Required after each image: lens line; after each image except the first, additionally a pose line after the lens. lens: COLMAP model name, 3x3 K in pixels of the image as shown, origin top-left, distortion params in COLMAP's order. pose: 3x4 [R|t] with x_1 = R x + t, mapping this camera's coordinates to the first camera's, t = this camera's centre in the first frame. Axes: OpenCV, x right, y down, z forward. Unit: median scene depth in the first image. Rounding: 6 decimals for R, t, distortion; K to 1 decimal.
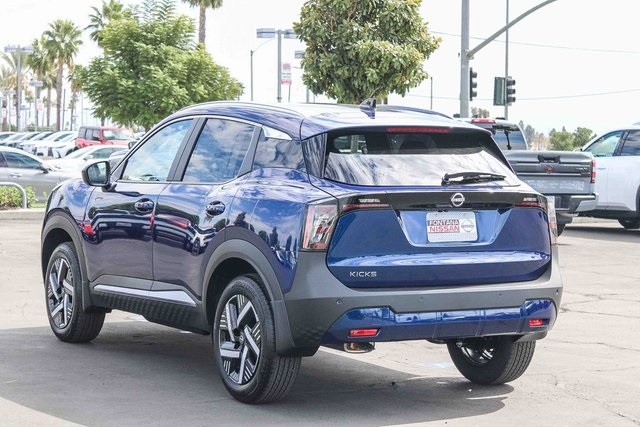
lens RADIAL K [[1542.2, 0, 320.0], [0, 1542.2, 213.5], [0, 0, 1]] dist [-0.070138, -0.162137]
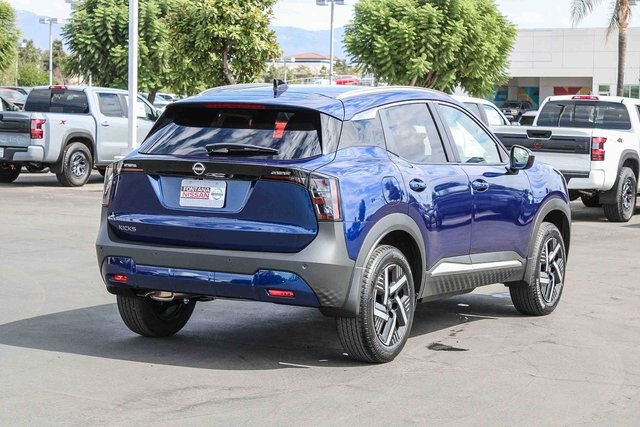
lens RADIAL K [[1542.2, 0, 320.0], [0, 1542.2, 213.5], [0, 0, 1]] dist [-0.070138, -0.162137]
pose [[0.526845, 0.056051, -0.848111, 1.065103], [-0.061292, 0.997731, 0.027865, -0.013010], [0.847749, 0.037302, 0.529085, 0.493700]]
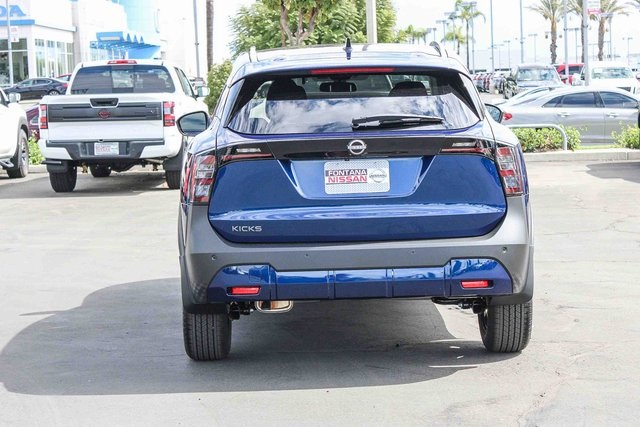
lens RADIAL K [[1542.2, 0, 320.0], [0, 1542.2, 213.5], [0, 0, 1]] dist [-0.070138, -0.162137]
pose [[0.872062, 0.003184, -0.489385, 0.513575], [0.016678, 0.999205, 0.036220, -0.003147], [0.489111, -0.039748, 0.871315, 0.197974]]
